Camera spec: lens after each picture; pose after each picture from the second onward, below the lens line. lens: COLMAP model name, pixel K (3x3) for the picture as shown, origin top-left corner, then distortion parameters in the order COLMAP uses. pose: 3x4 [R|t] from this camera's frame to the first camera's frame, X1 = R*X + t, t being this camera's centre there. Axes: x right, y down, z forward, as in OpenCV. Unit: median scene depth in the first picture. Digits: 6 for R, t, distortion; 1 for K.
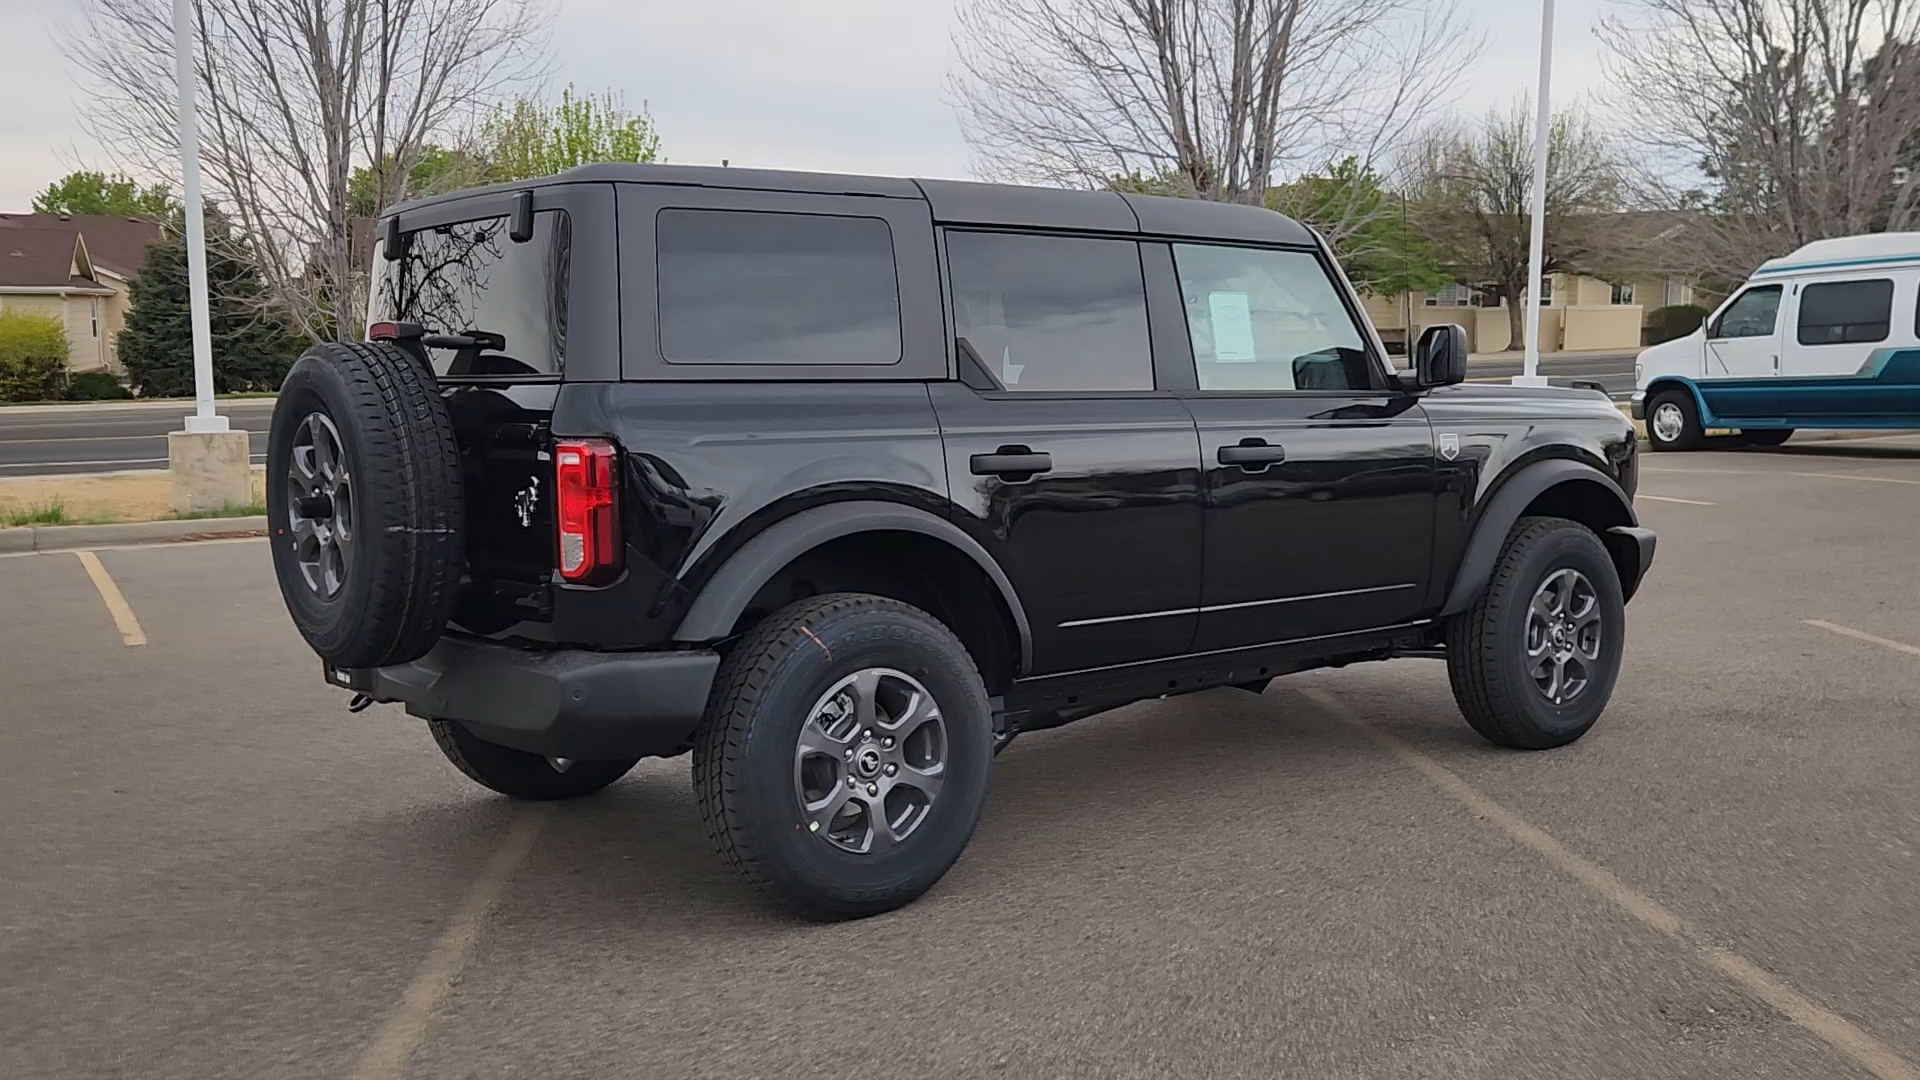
lens RADIAL K [[1821.1, 0, 947.3], [0, 1821.1, 547.7], [0, 0, 1]] dist [0.037895, -0.023998]
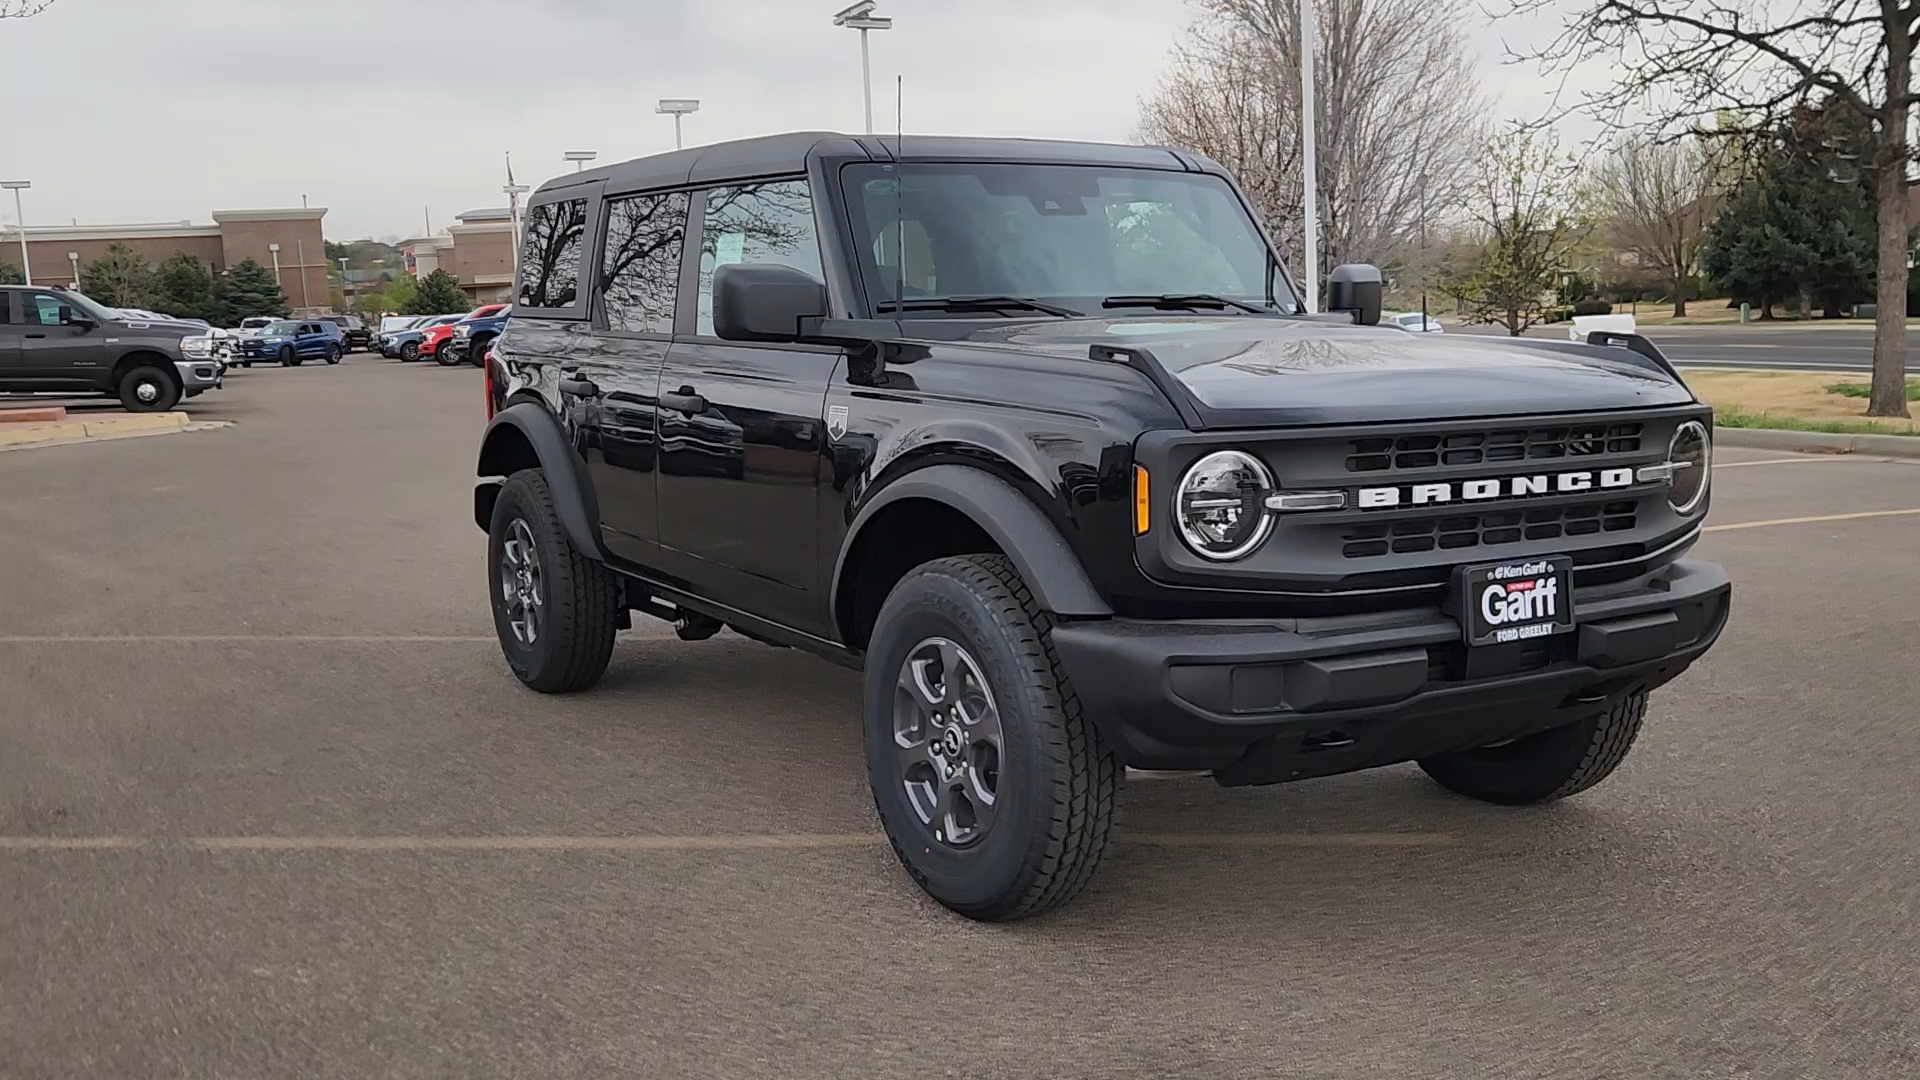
lens RADIAL K [[1819.6, 0, 940.9], [0, 1819.6, 545.5], [0, 0, 1]] dist [0.045362, -0.050540]
pose [[-0.133166, 0.145728, -0.980322, 1.128934], [-0.081155, 0.984206, 0.157329, -0.141713], [0.987766, 0.100509, -0.119236, 1.265377]]
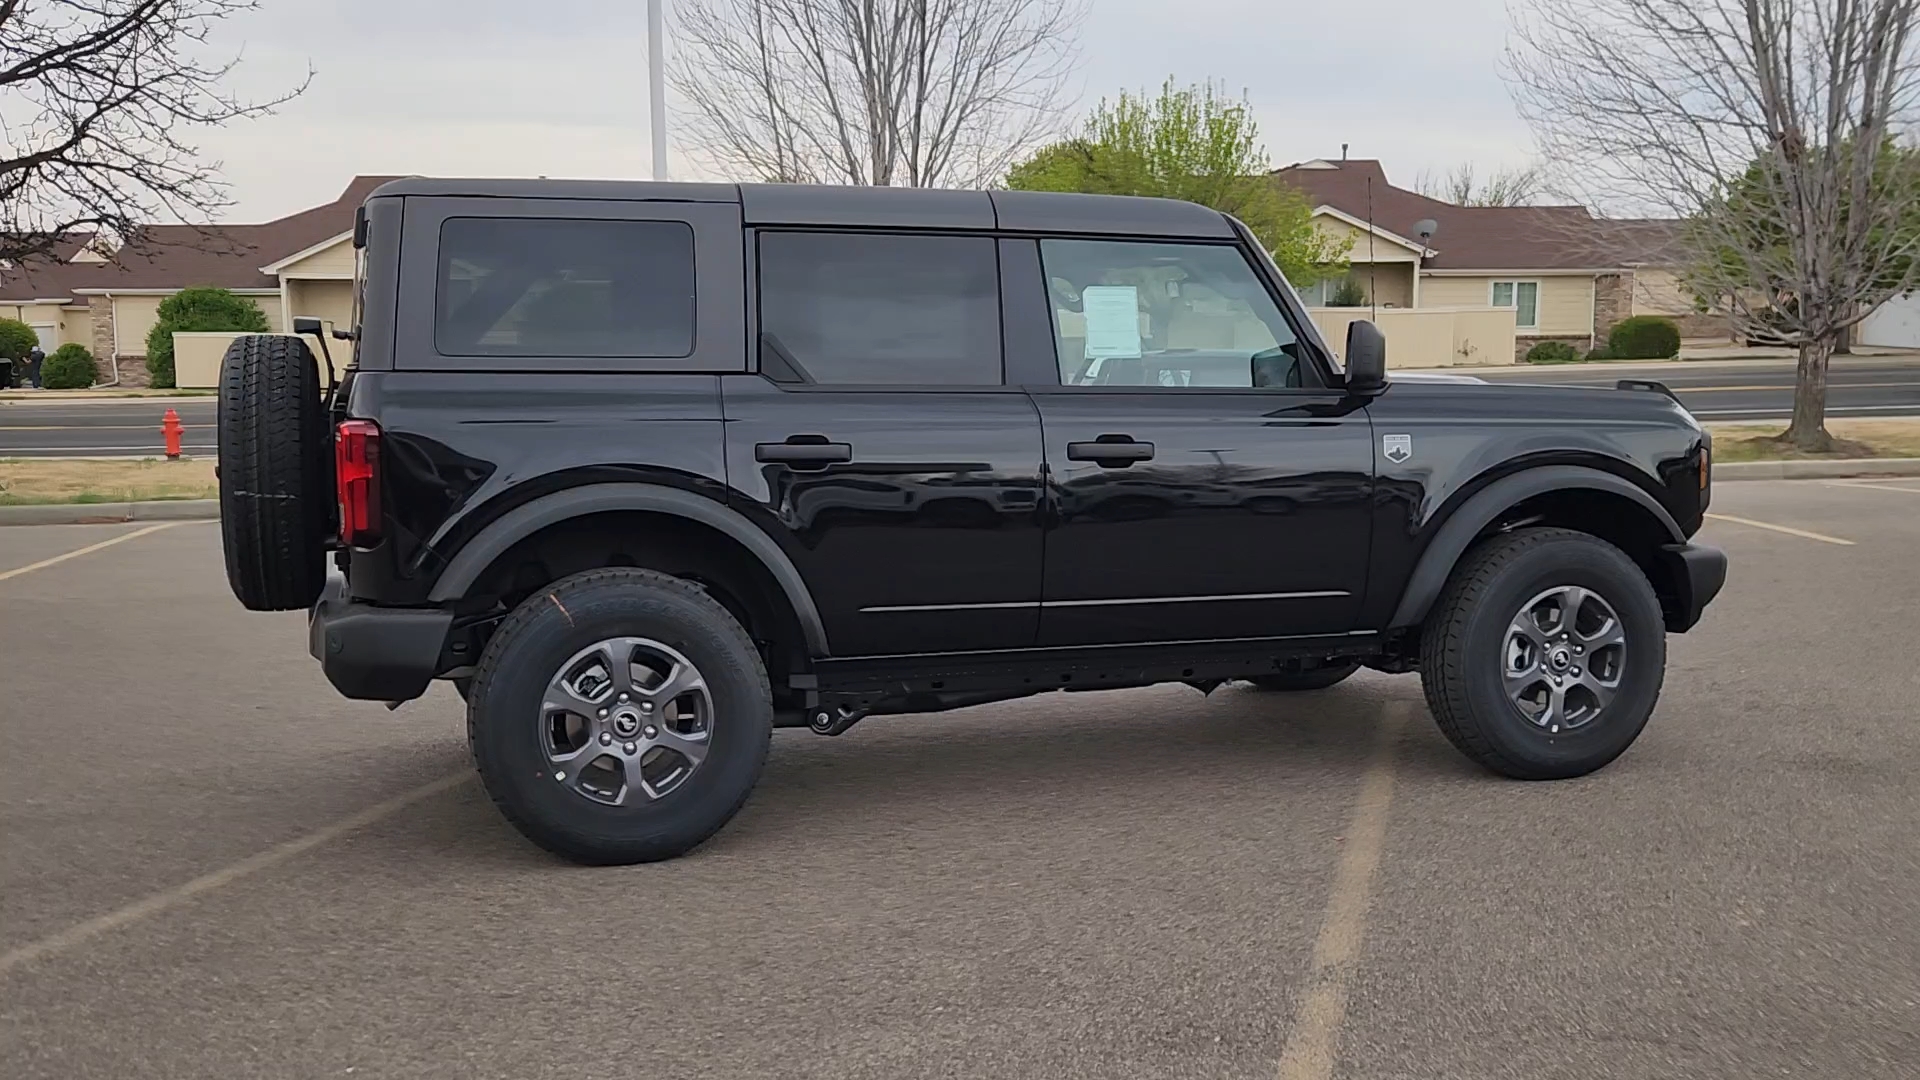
lens RADIAL K [[1821.1, 0, 947.3], [0, 1821.1, 547.7], [0, 0, 1]] dist [0.037895, -0.023998]
pose [[0.934915, 0.044578, -0.352060, 0.436262], [-0.042037, 0.999005, 0.014864, -0.009550], [0.352372, 0.000903, 0.935859, 0.039825]]
